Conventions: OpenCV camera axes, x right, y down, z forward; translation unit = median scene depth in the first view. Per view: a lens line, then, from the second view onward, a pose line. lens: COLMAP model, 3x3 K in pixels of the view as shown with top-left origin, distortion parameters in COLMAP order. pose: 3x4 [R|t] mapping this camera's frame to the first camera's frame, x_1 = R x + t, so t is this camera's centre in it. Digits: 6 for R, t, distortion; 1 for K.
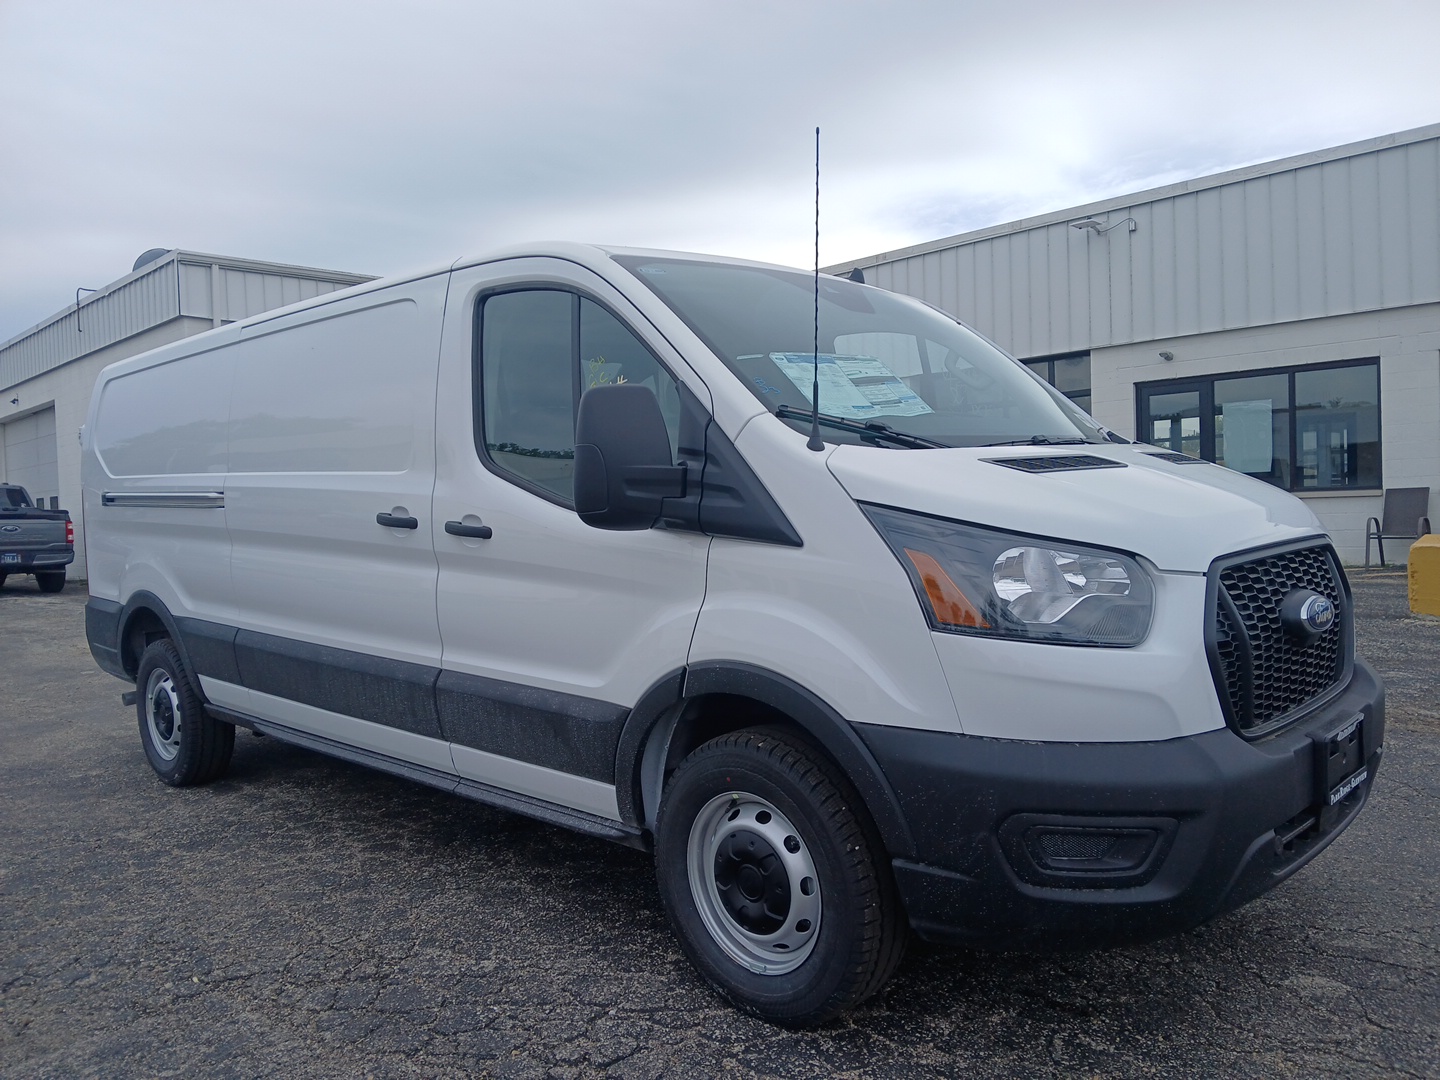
lens RADIAL K [[1117.8, 0, 720.0], [0, 1117.8, 540.0], [0, 0, 1]] dist [0.105838, -0.206998]
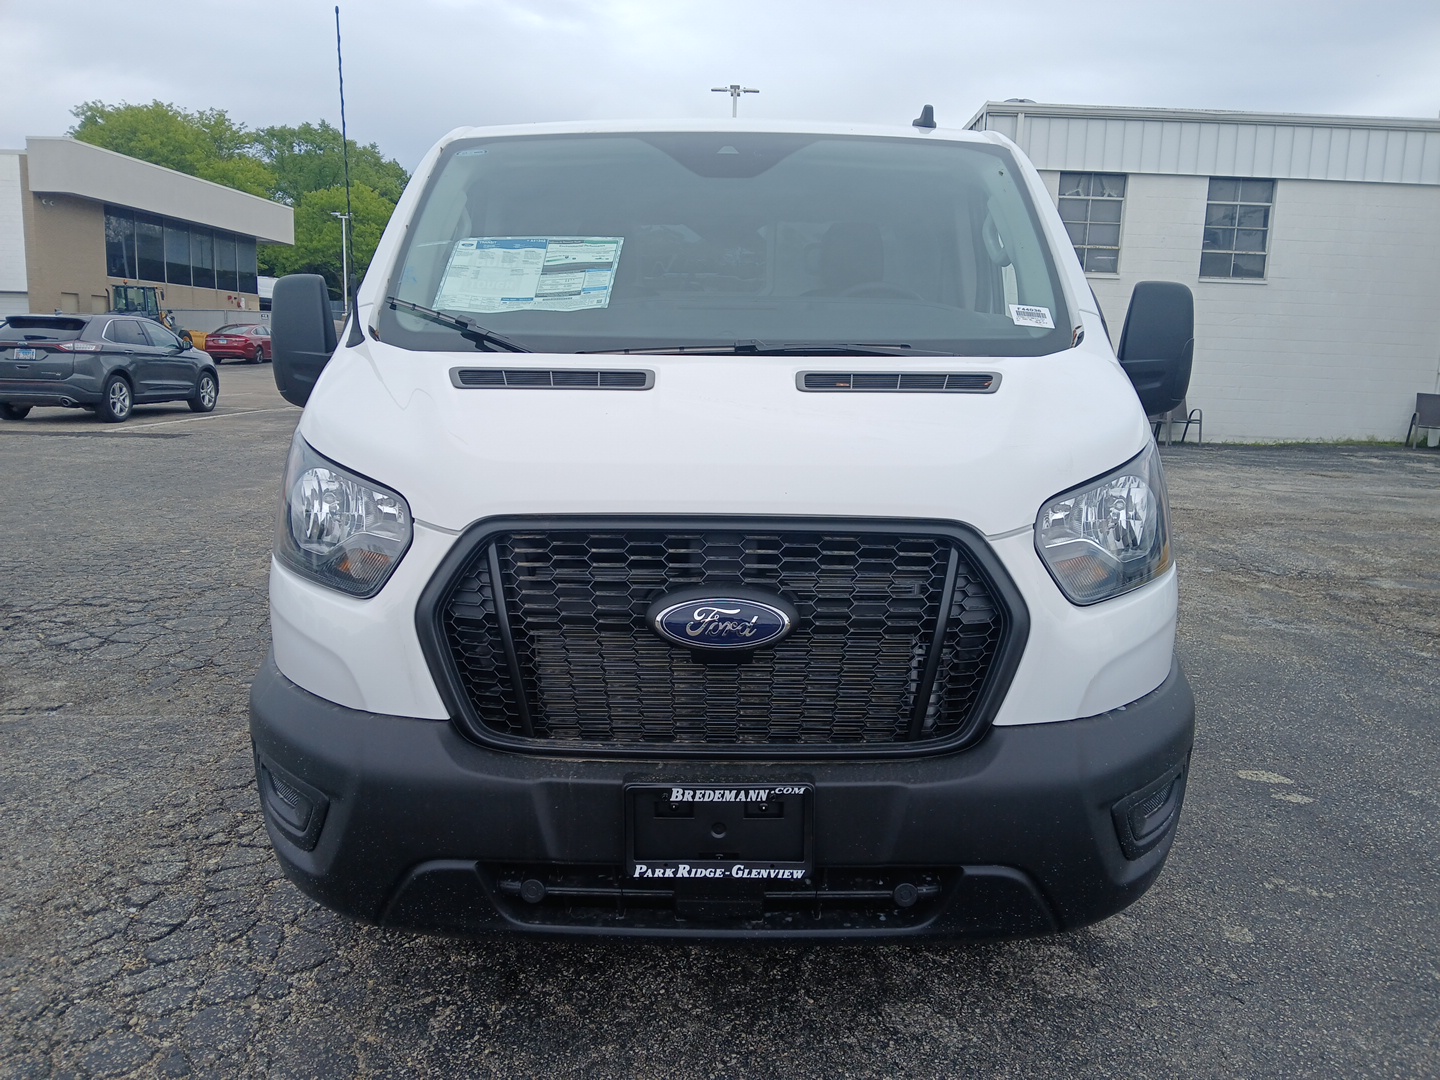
lens RADIAL K [[1117.8, 0, 720.0], [0, 1117.8, 540.0], [0, 0, 1]] dist [0.105838, -0.206998]
pose [[0.682423, 0.173926, -0.709963, 0.782730], [-0.076016, 0.982899, 0.167723, -0.079110], [0.726994, -0.060489, 0.683974, 0.408968]]
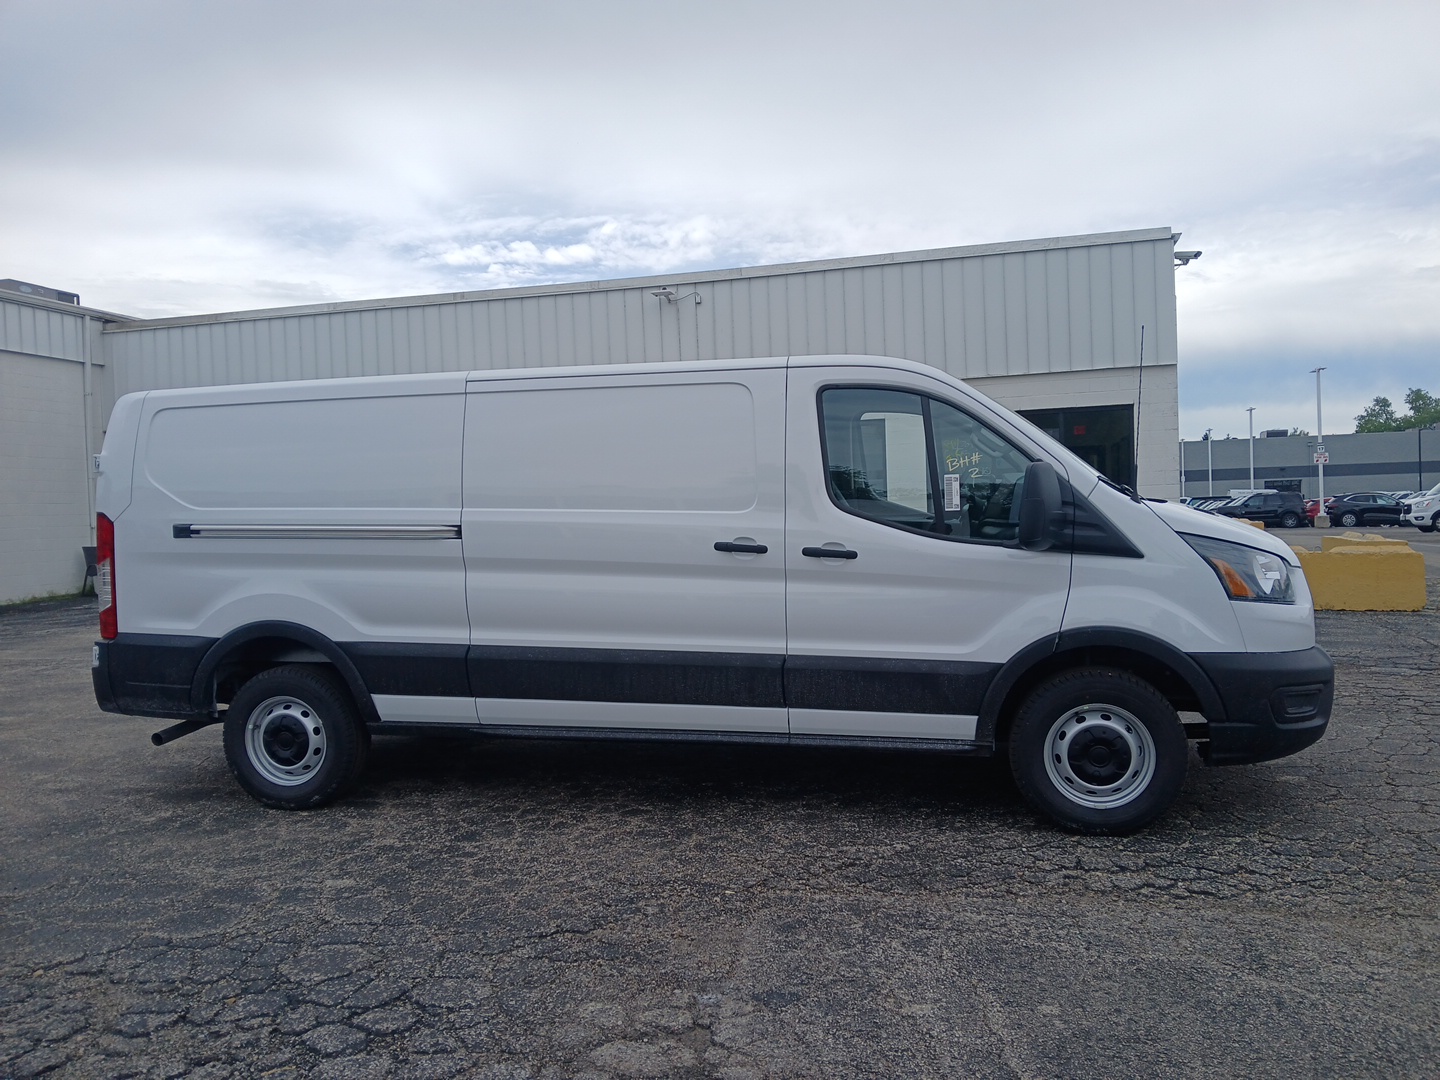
lens RADIAL K [[1117.8, 0, 720.0], [0, 1117.8, 540.0], [0, 0, 1]] dist [0.105838, -0.206998]
pose [[0.850915, -0.010269, 0.525202, -1.047241], [0.020870, 0.999680, -0.014266, -0.007742], [-0.524888, 0.023100, 0.850858, -0.123254]]
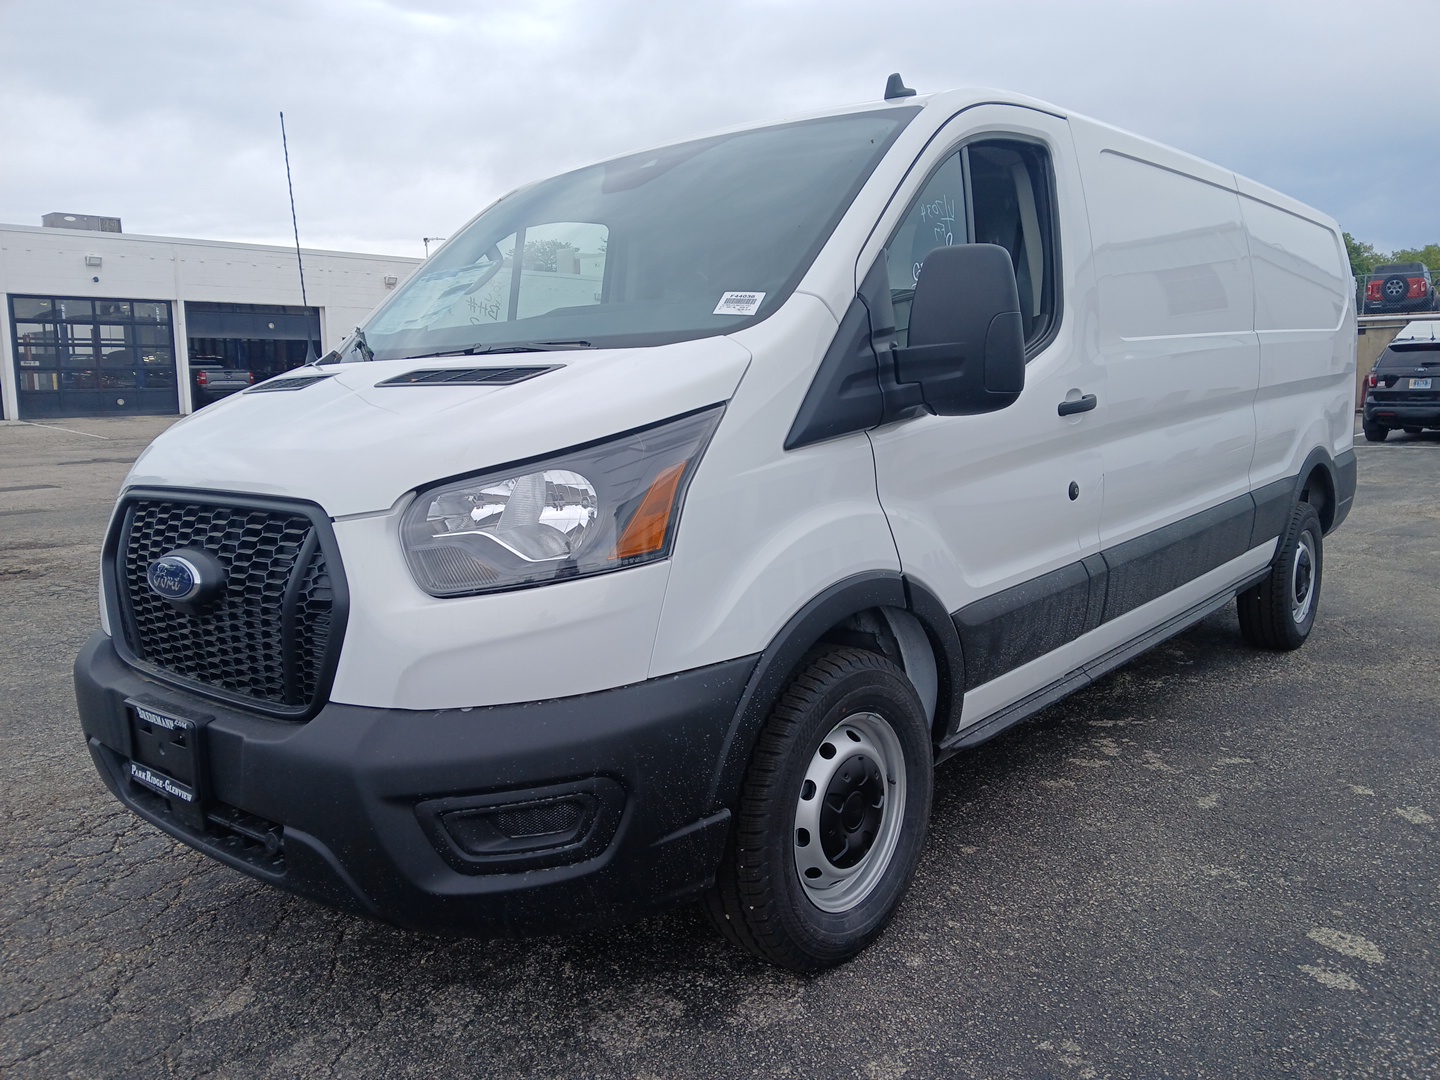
lens RADIAL K [[1117.8, 0, 720.0], [0, 1117.8, 540.0], [0, 0, 1]] dist [0.105838, -0.206998]
pose [[0.046541, 0.176007, -0.983288, 1.062189], [-0.023801, 0.984271, 0.175056, -0.093366], [0.998633, 0.015256, 0.049998, 1.055996]]
